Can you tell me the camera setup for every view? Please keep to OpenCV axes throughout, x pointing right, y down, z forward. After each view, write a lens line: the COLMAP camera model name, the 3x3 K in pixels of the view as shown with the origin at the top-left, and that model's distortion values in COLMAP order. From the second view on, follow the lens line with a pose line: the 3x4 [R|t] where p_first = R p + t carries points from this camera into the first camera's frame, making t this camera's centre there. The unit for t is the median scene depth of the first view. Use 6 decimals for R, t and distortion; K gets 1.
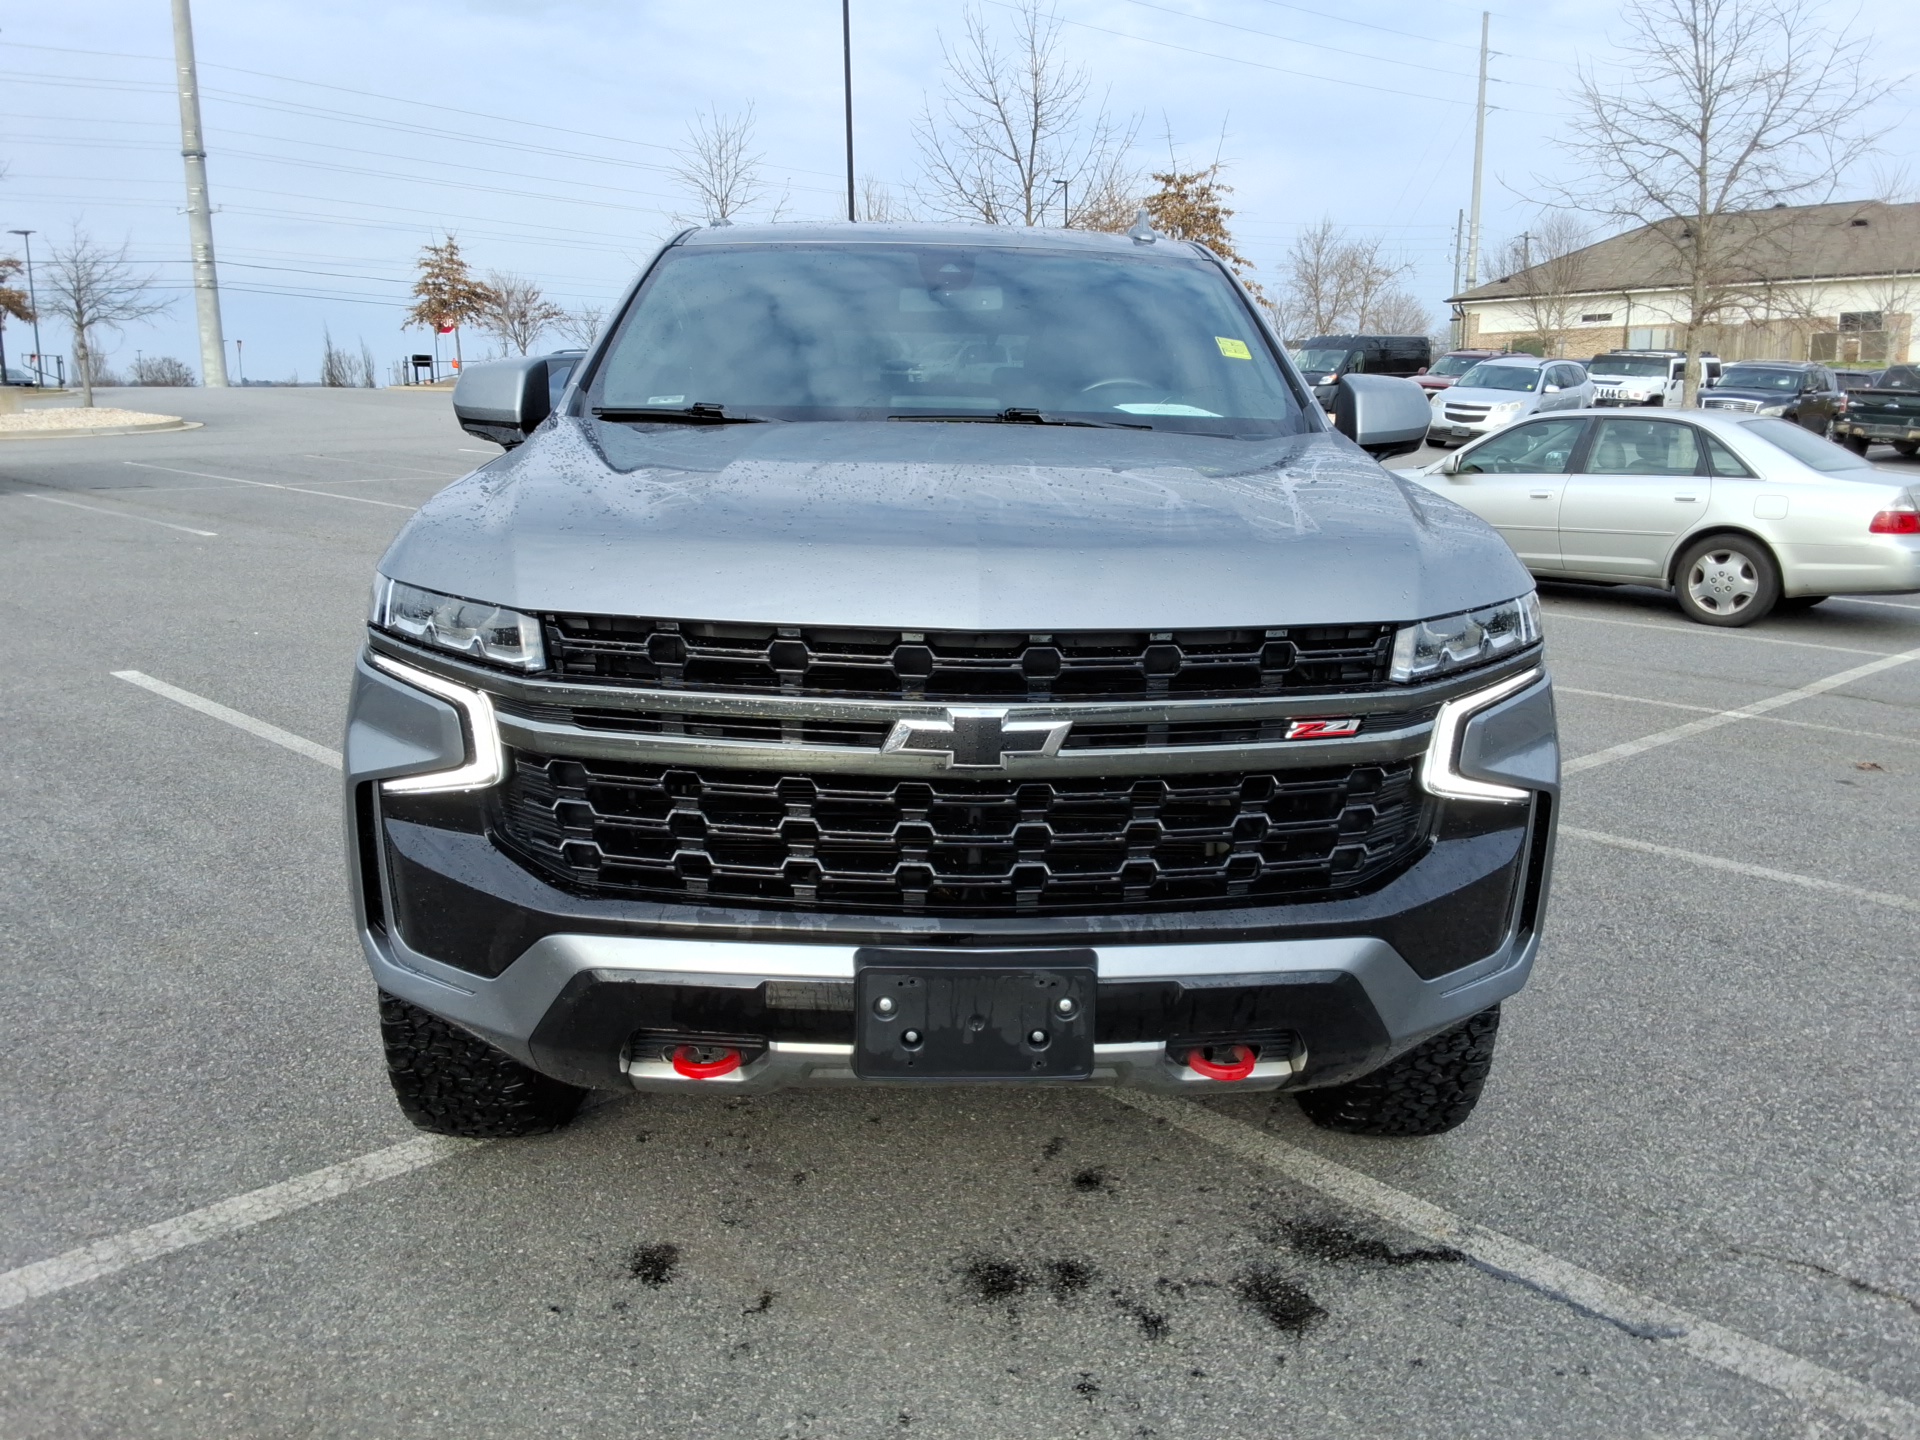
lens RADIAL K [[1526.8, 0, 984.0], [0, 1526.8, 717.7], [0, 0, 1]] dist [0.106684, -0.169173]
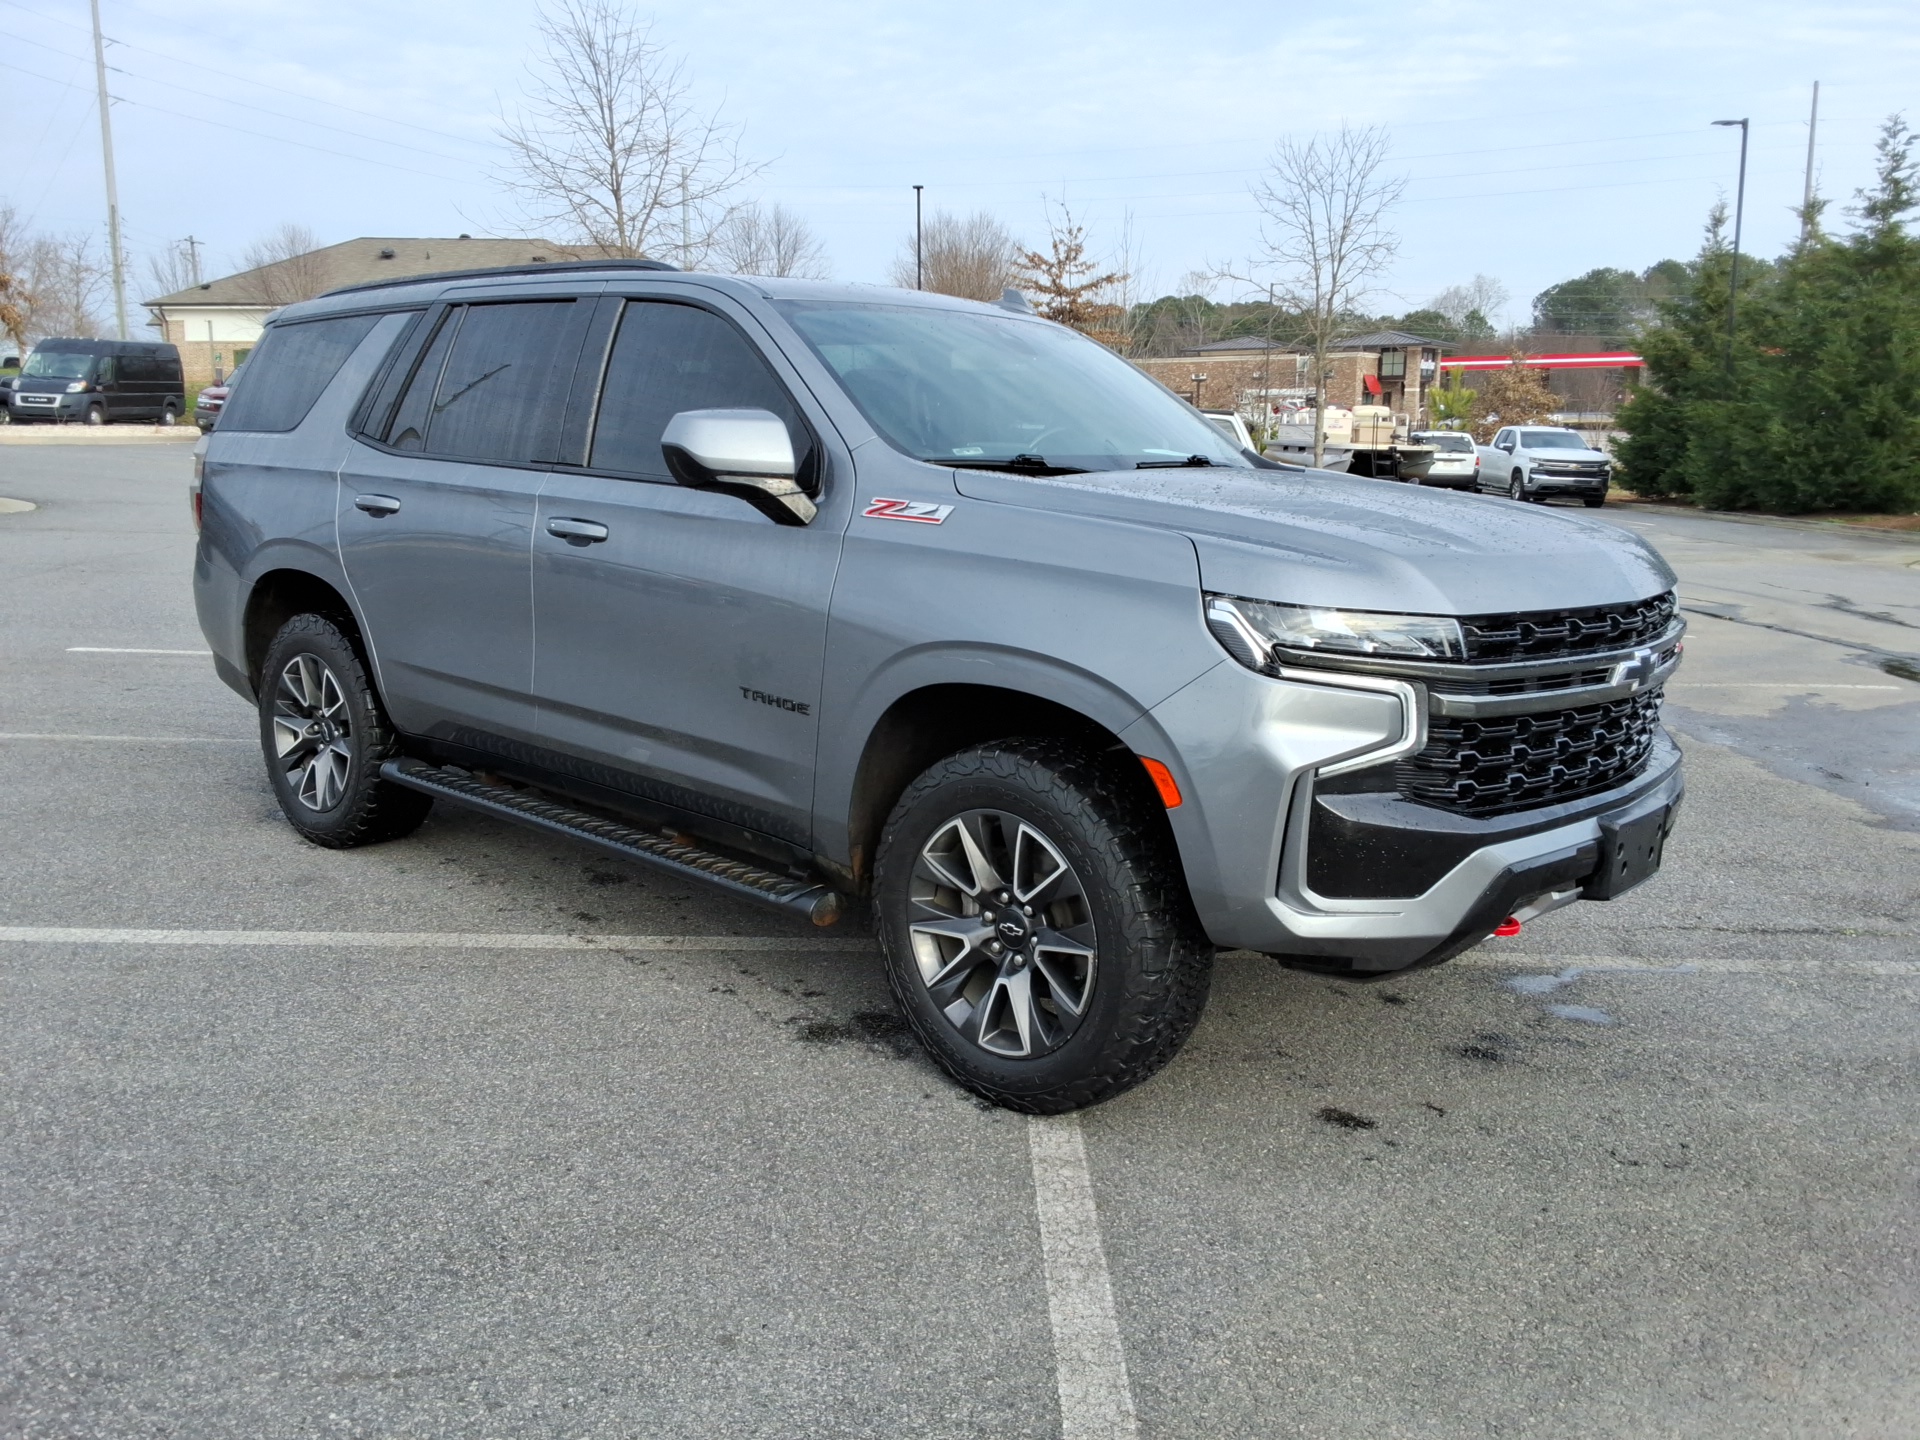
lens RADIAL K [[1526.8, 0, 984.0], [0, 1526.8, 717.7], [0, 0, 1]] dist [0.106684, -0.169173]
pose [[0.684048, -0.128704, 0.717993, -1.077497], [0.134208, 0.989714, 0.049549, -0.071528], [-0.716984, 0.062467, 0.694285, 0.241768]]
